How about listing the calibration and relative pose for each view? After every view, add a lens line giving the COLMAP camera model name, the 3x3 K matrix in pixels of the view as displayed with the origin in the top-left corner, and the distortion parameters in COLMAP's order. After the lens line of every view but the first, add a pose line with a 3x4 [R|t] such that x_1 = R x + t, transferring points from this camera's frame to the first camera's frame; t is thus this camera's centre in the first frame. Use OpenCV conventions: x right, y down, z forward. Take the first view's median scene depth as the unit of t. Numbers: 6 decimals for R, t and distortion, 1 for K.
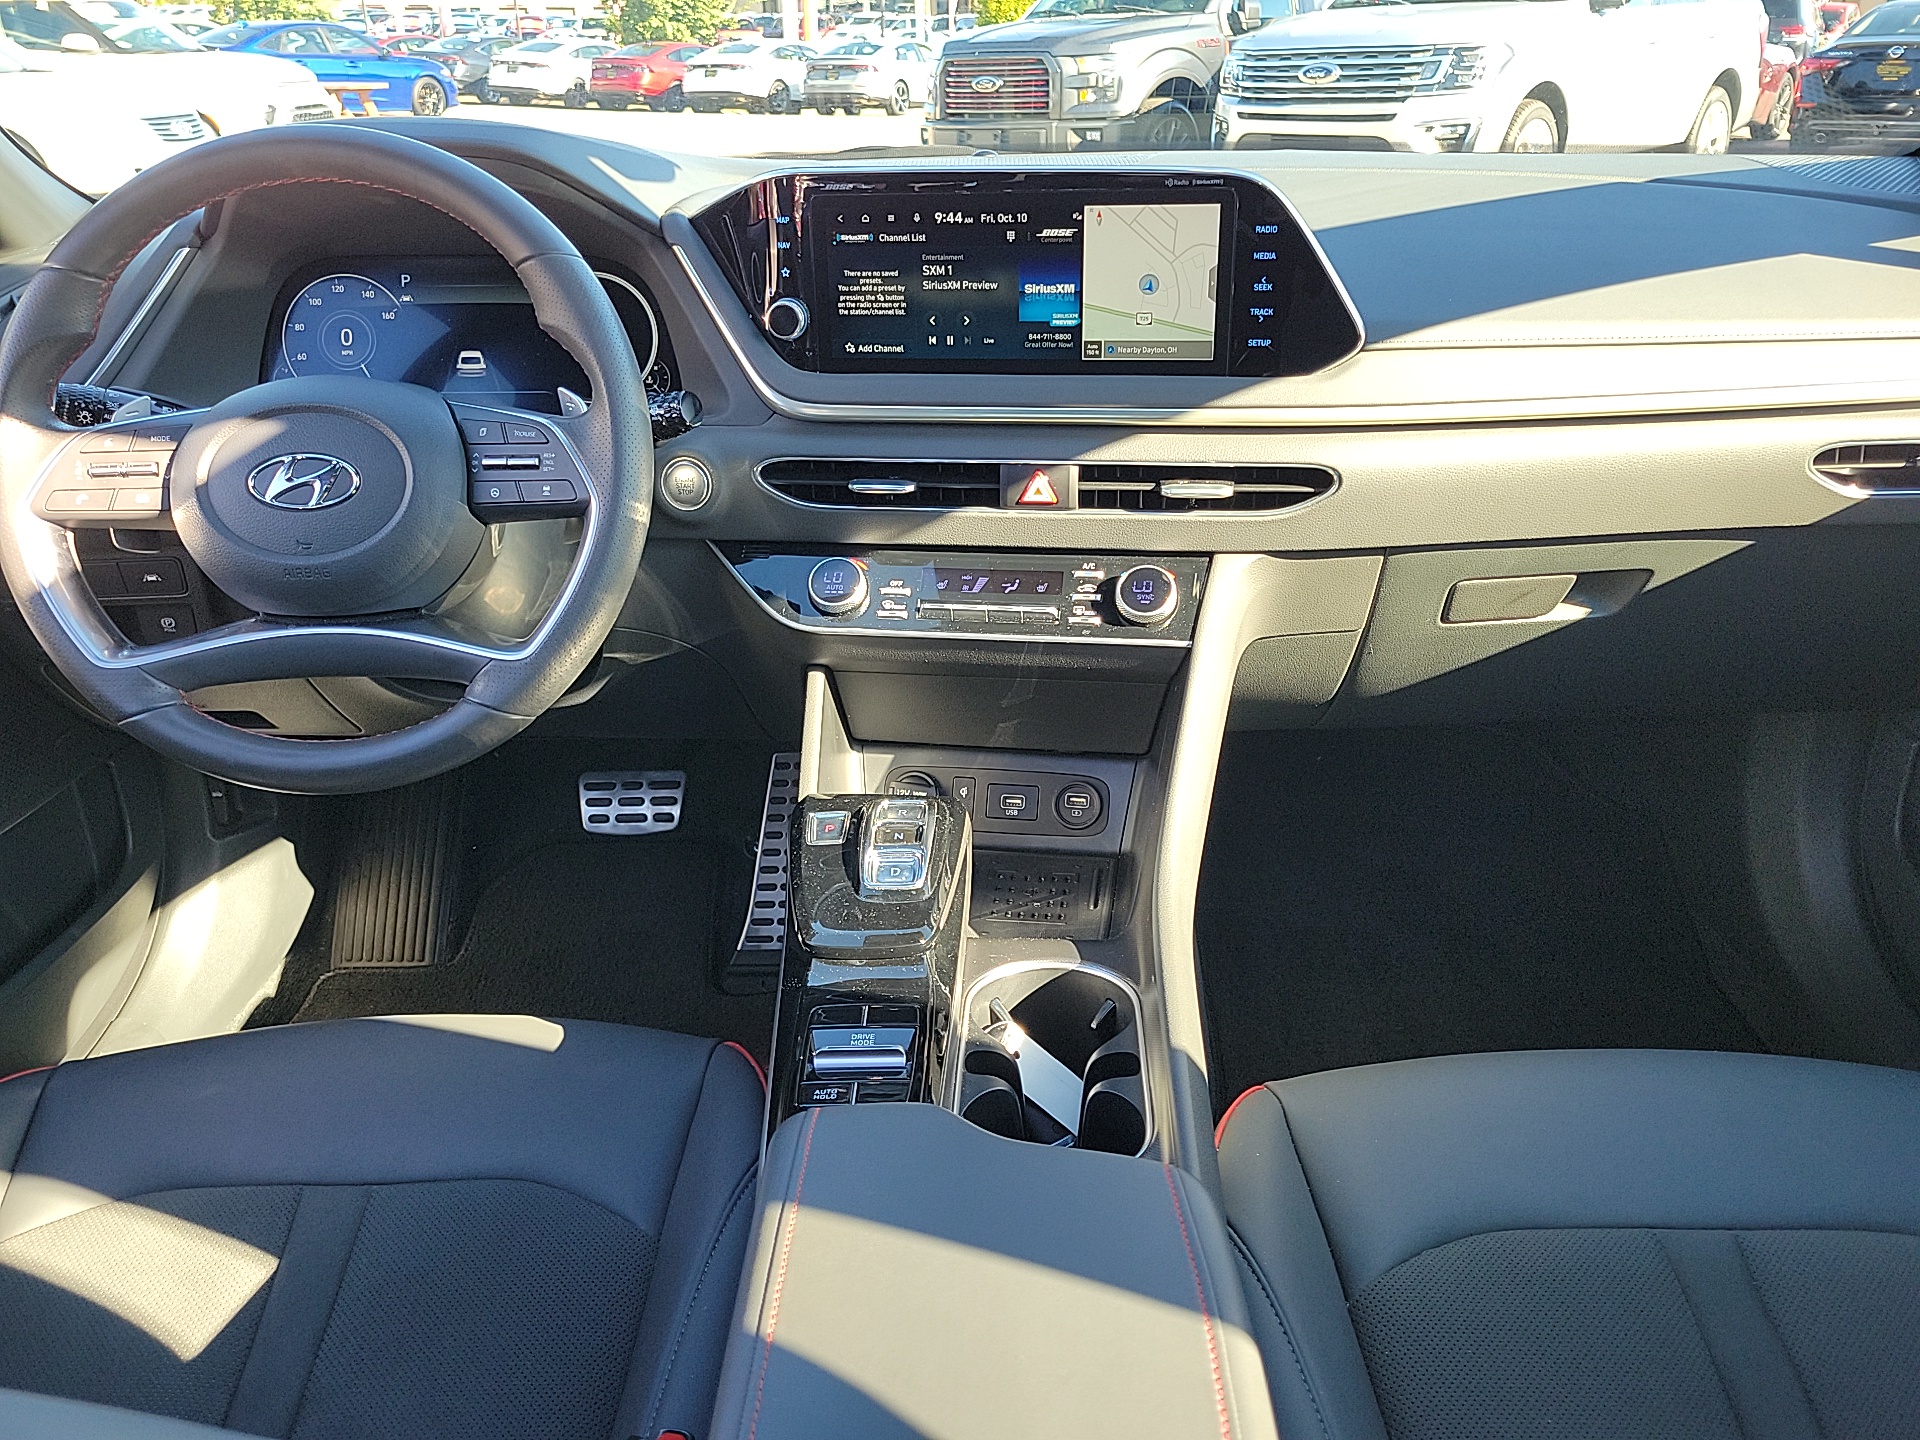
lens RADIAL K [[1526.2, 0, 964.1], [0, 1526.2, 706.8], [0, 0, 1]] dist [0.052849, -0.055904]
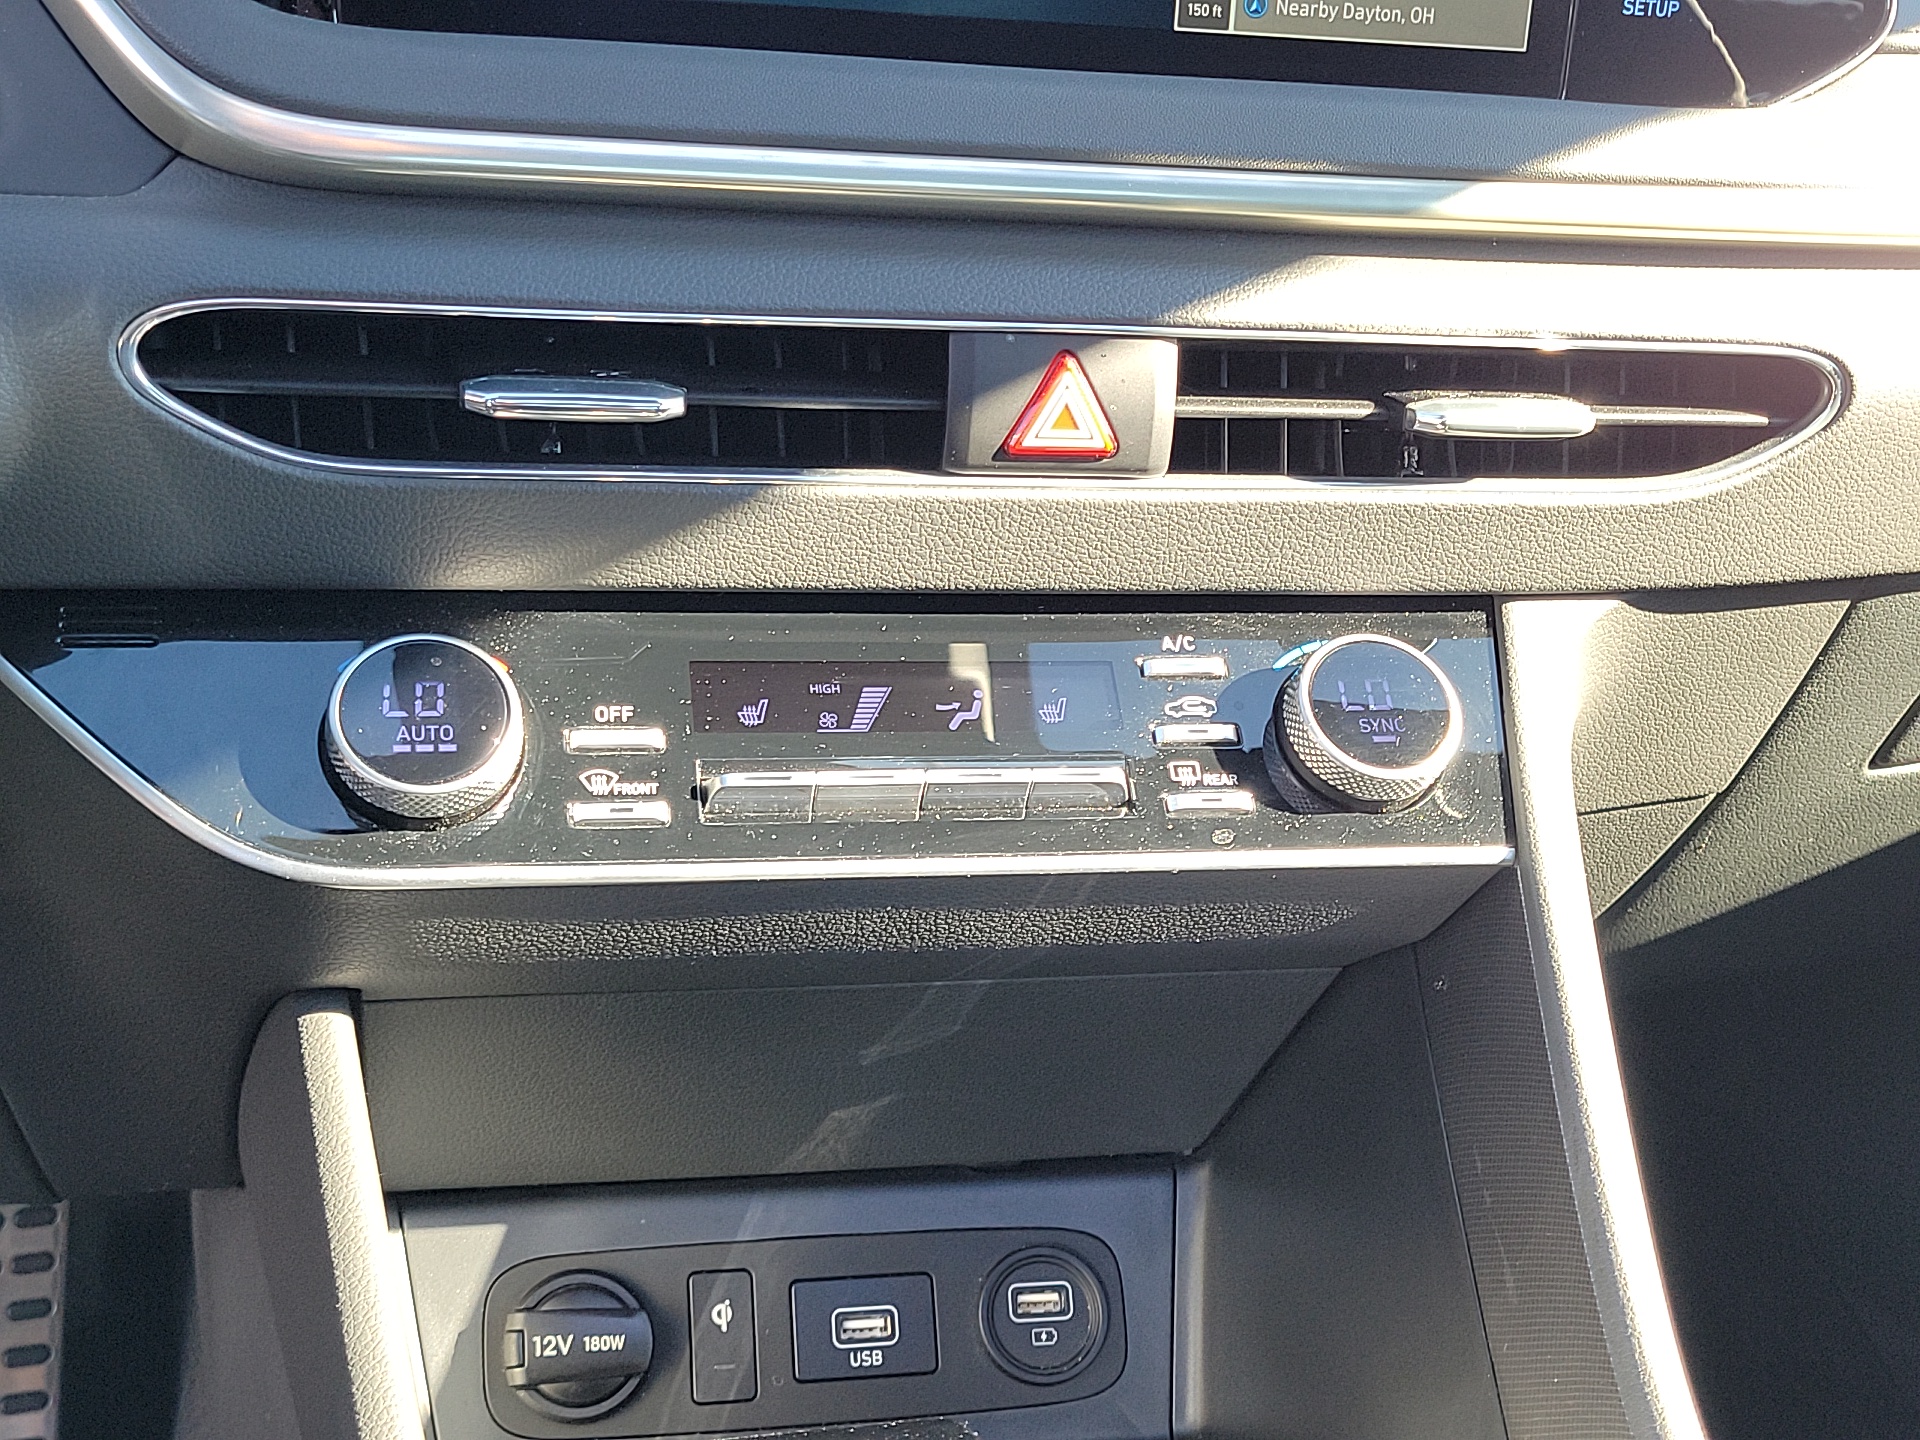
lens RADIAL K [[2278.1, 0, 954.8], [0, 2278.1, 753.8], [0, 0, 1]] dist [0.024322, 0.000000]
pose [[0.921975, -0.041307, 0.385039, -0.165776], [0.069713, 0.995755, -0.060103, -0.041081], [-0.380922, 0.082255, 0.920941, 0.563072]]
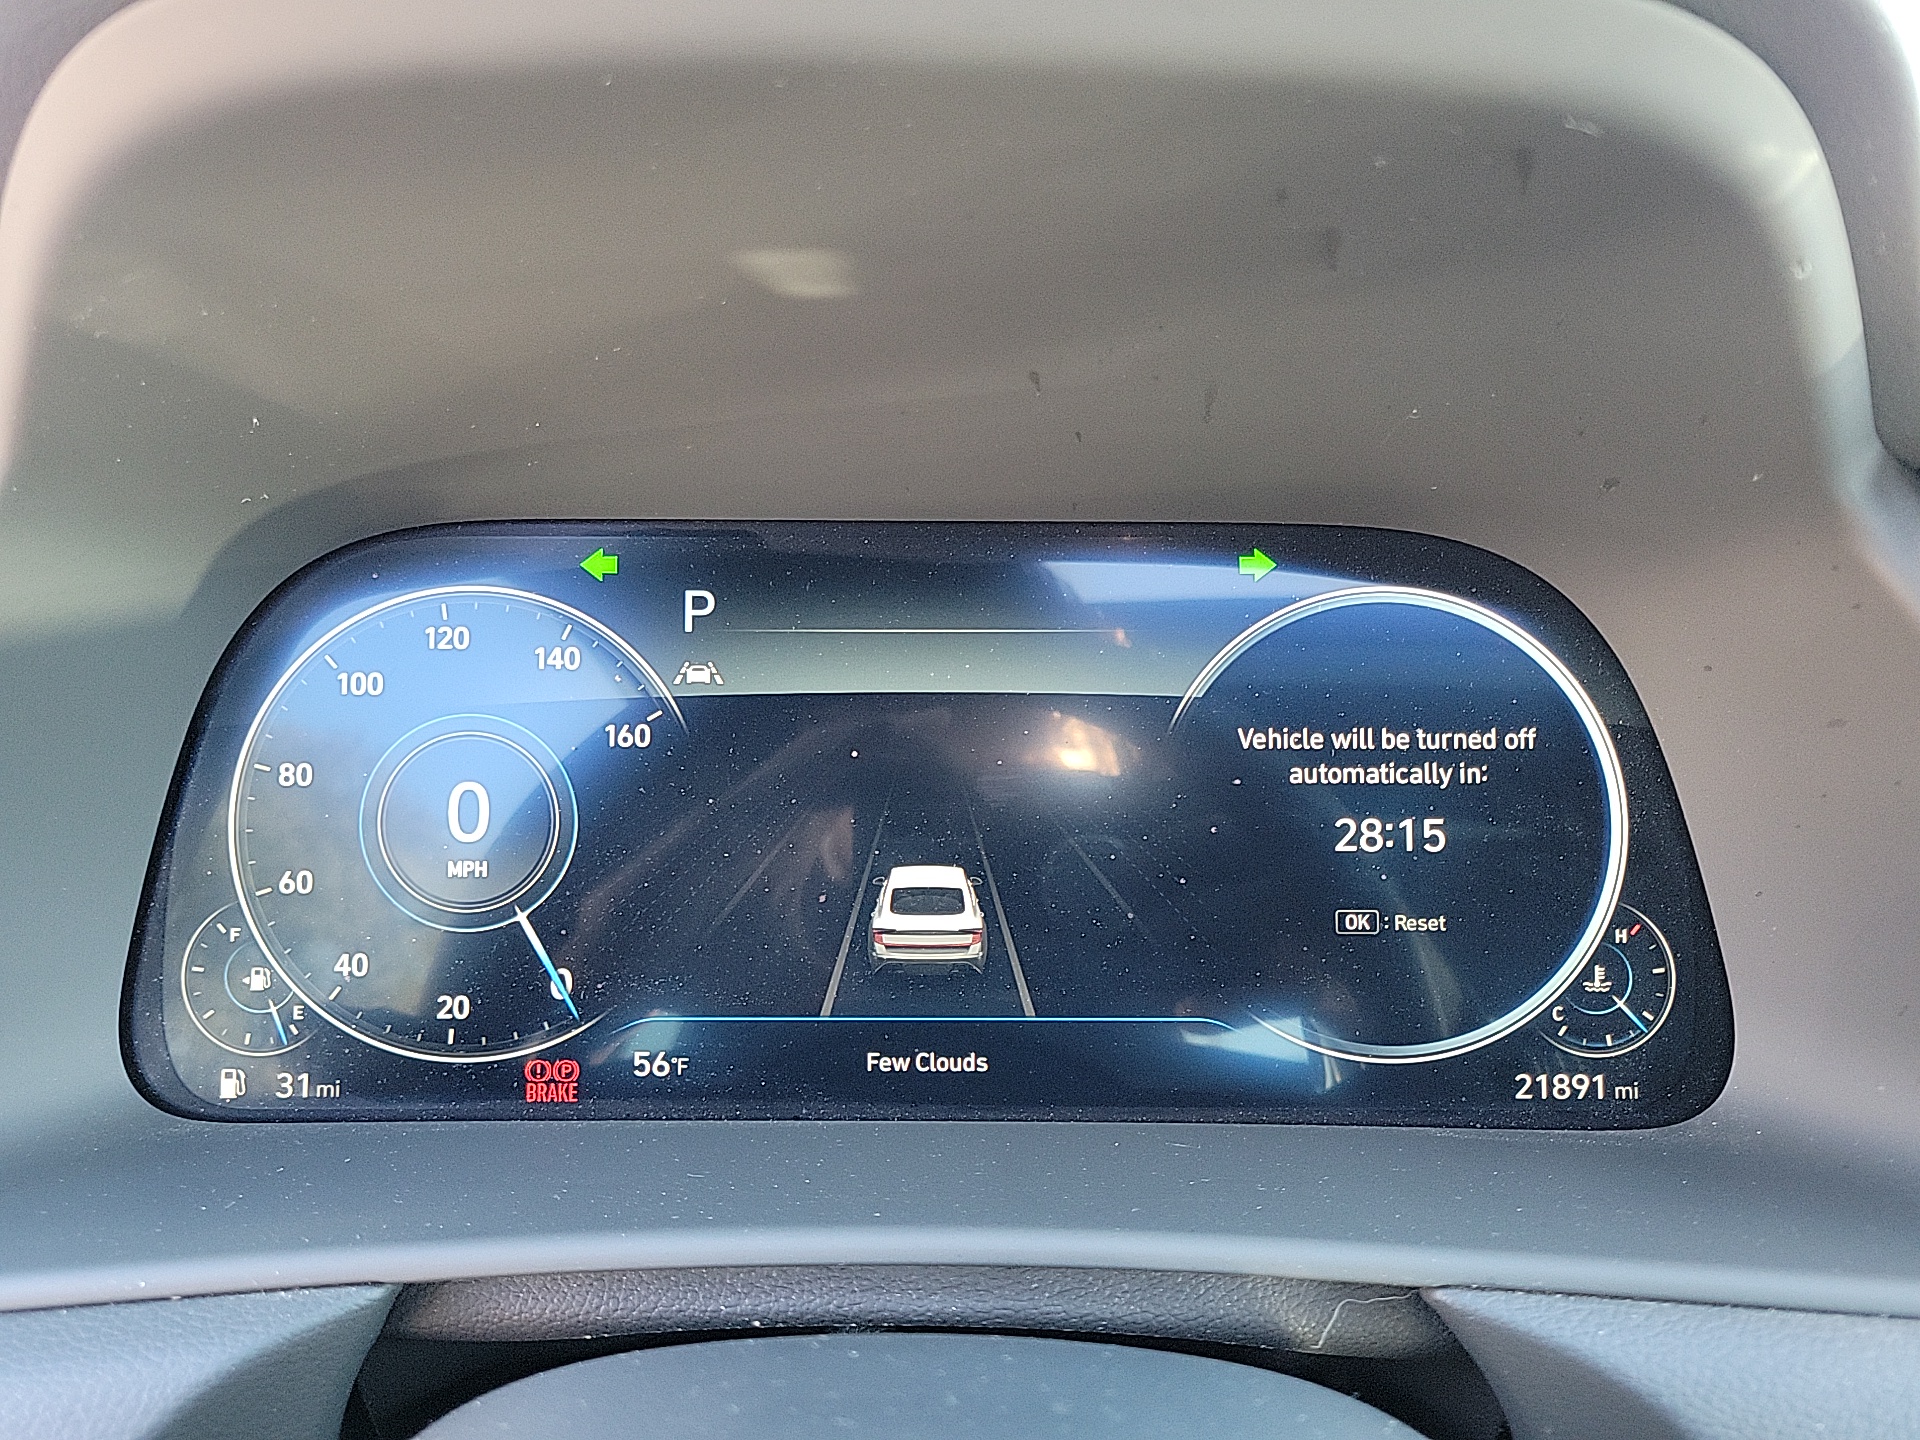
lens RADIAL K [[1526.2, 0, 944.7], [0, 1526.2, 730.2], [0, 0, 1]] dist [0.052849, -0.055904]
pose [[0.999297, 0.009755, 0.036190, -0.369058], [-0.004924, 0.991338, -0.131246, -0.247203], [-0.037157, 0.130976, 0.990689, 0.821260]]
